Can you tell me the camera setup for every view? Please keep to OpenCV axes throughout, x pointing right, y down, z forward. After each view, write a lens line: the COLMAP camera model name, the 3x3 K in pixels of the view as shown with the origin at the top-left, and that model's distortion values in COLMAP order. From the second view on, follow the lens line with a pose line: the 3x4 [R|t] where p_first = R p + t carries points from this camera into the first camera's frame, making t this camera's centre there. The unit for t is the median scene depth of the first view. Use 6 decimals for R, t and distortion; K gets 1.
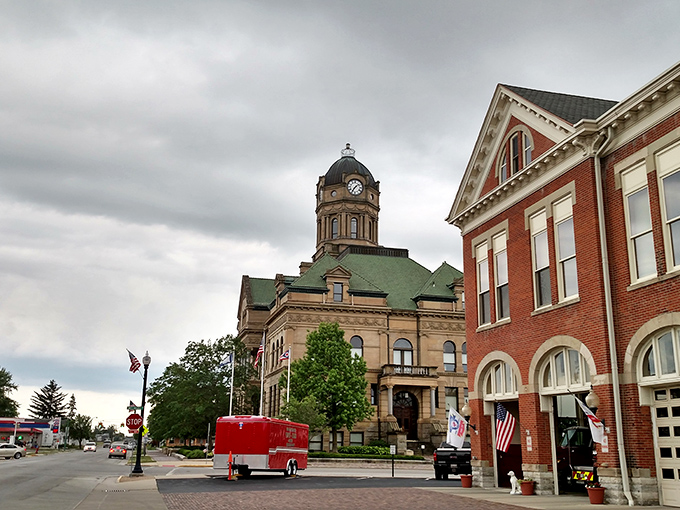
lens RADIAL K [[713.7, 0, 340.0], [0, 713.7, 255.0], [0, 0, 1]] dist [0.264420, -0.721236]
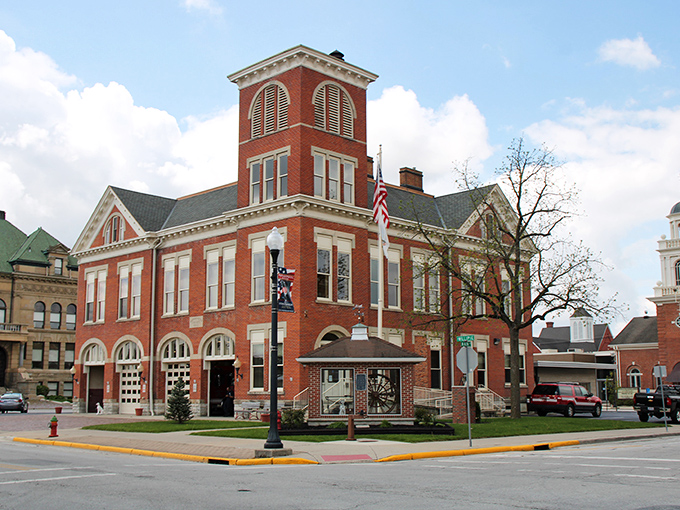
lens RADIAL K [[844.6, 0, 340.0], [0, 844.6, 255.0], [0, 0, 1]] dist [-0.072947, 0.034925]
pose [[0.863642, 0.064246, 0.499994, -0.329793], [-0.112109, 0.991485, 0.066246, -0.295619], [-0.491481, -0.113266, 0.863491, -1.130084]]
